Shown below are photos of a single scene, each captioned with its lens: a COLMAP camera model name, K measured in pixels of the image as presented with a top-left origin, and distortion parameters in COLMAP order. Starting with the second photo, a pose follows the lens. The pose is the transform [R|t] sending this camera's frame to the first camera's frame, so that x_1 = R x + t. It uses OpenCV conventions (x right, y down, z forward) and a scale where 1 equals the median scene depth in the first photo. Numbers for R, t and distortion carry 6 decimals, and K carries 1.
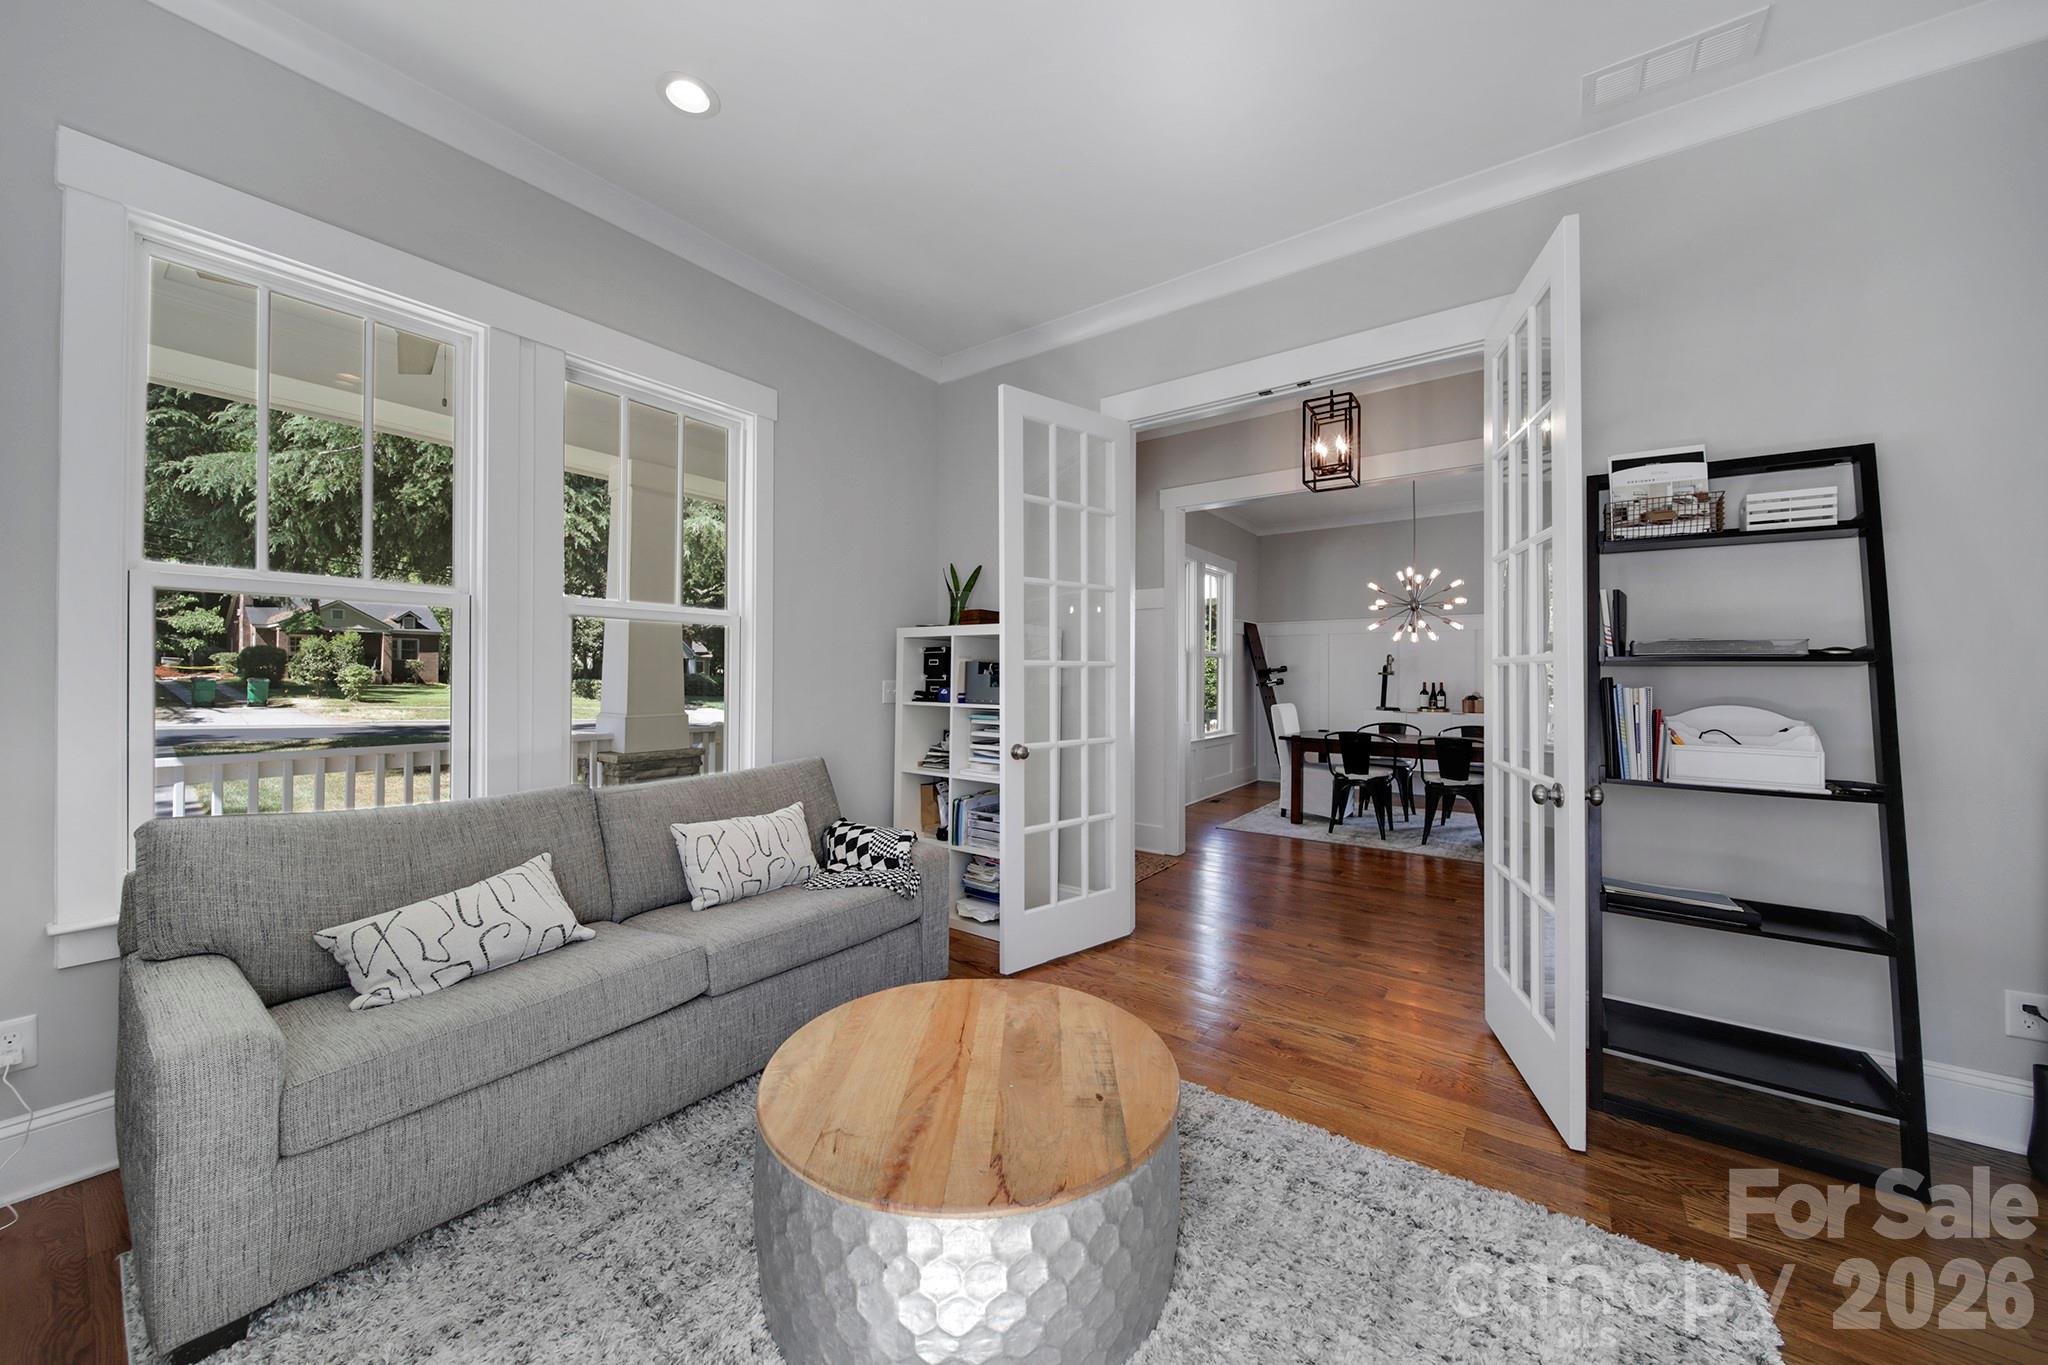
lens RADIAL K [[733.9, 0, 1022.3], [0, 733.9, 670.8], [0, 0, 1]] dist [0.000091, -0.000030]
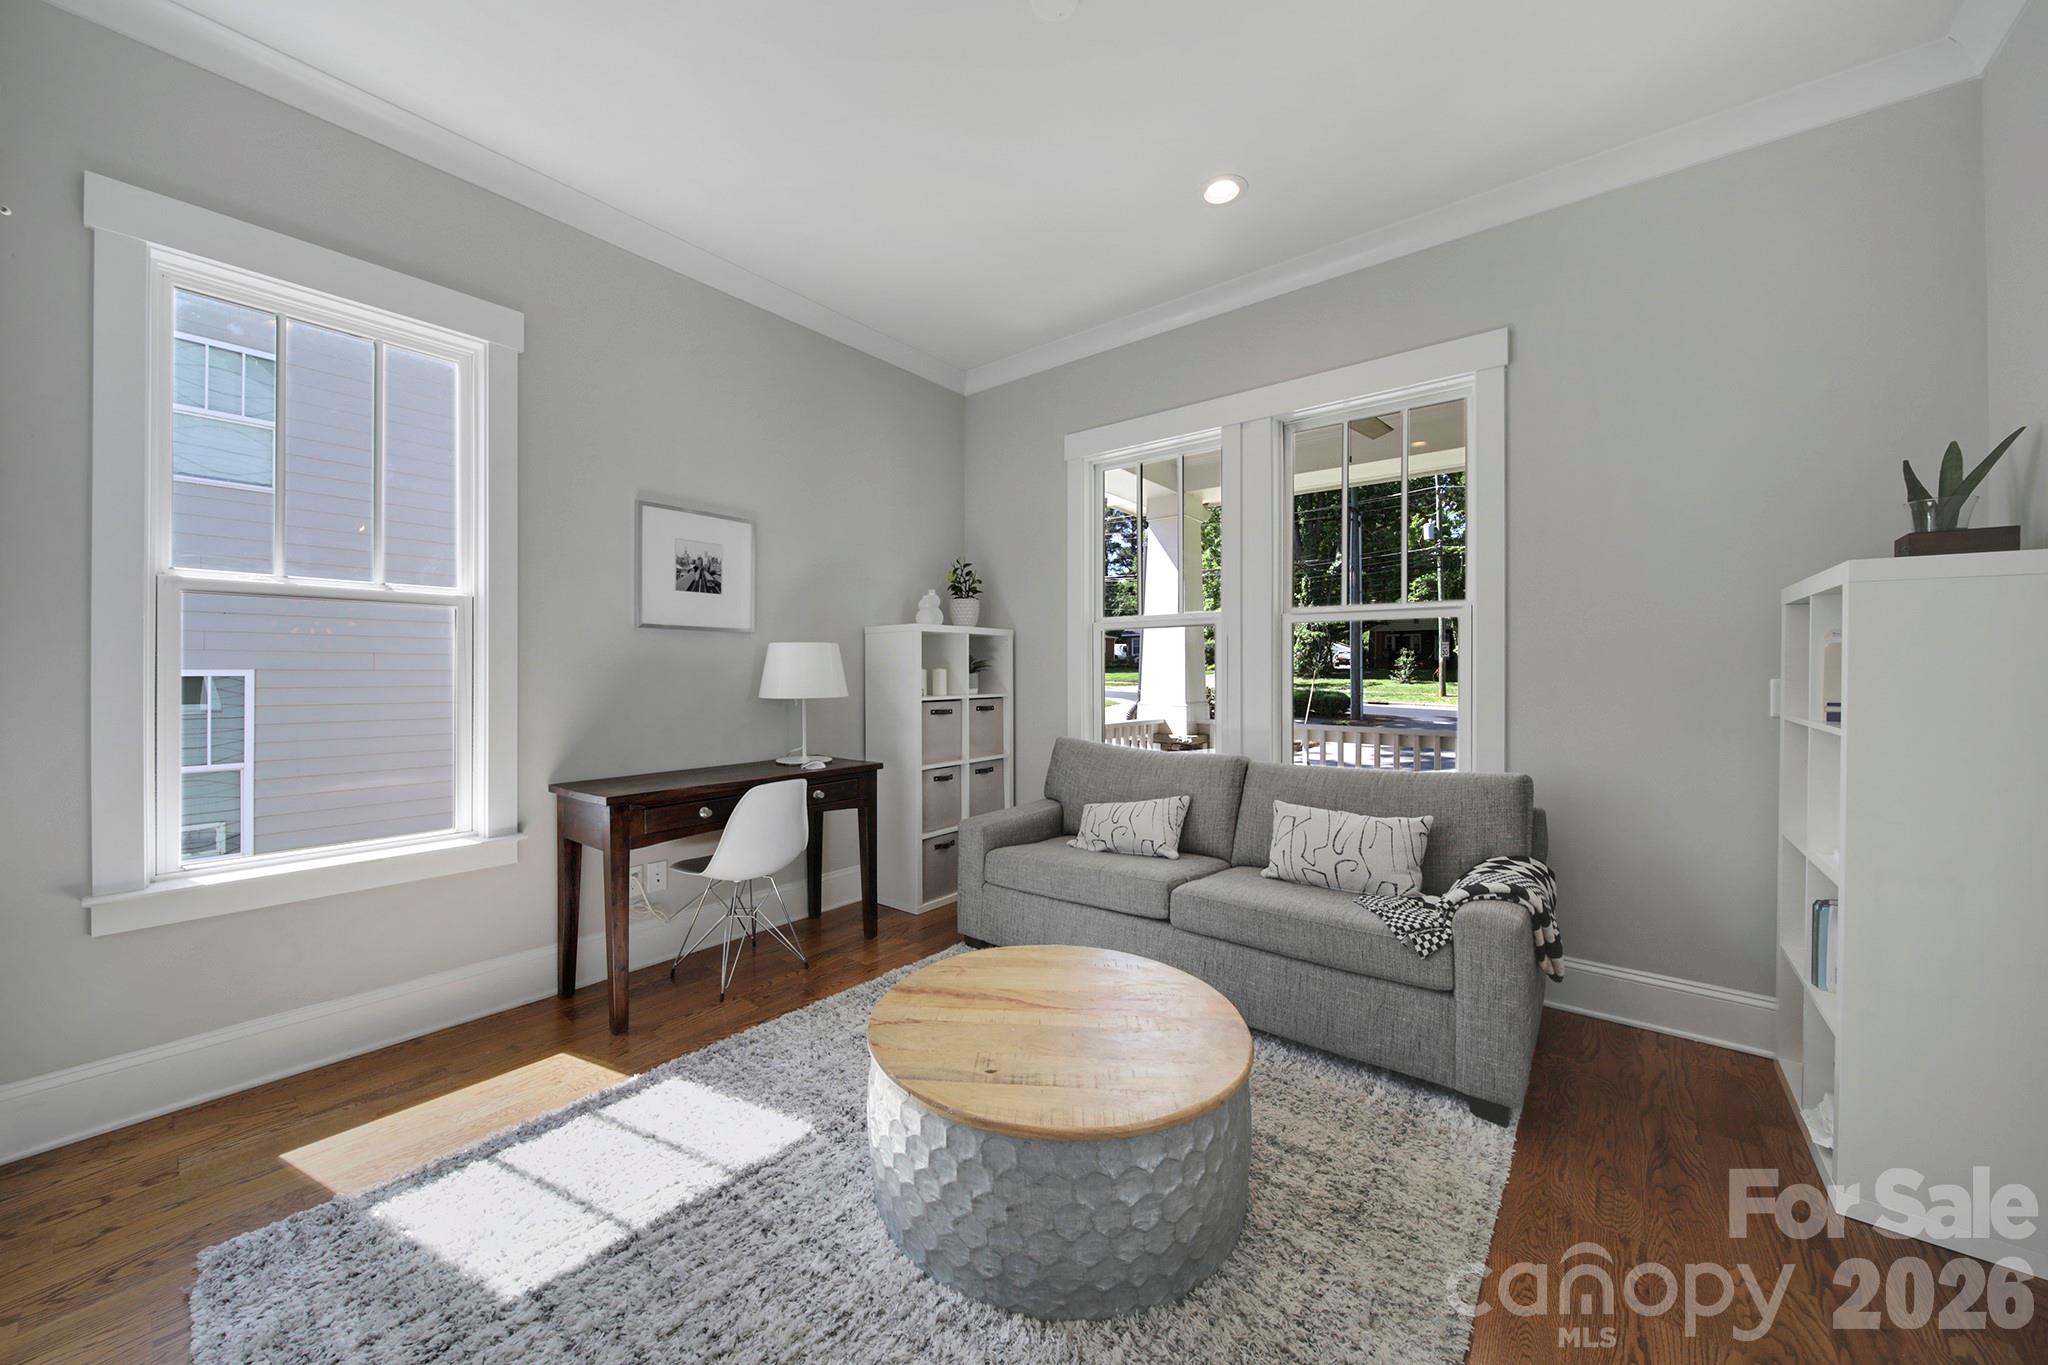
lens RADIAL K [[733.9, 0, 1022.3], [0, 733.9, 670.8], [0, 0, 1]] dist [0.000091, -0.000030]
pose [[-0.035599, -0.004433, -0.999356, 0.783260], [0.001297, 0.999989, -0.004482, 0.014386], [0.999365, -0.001456, -0.035592, 0.742272]]
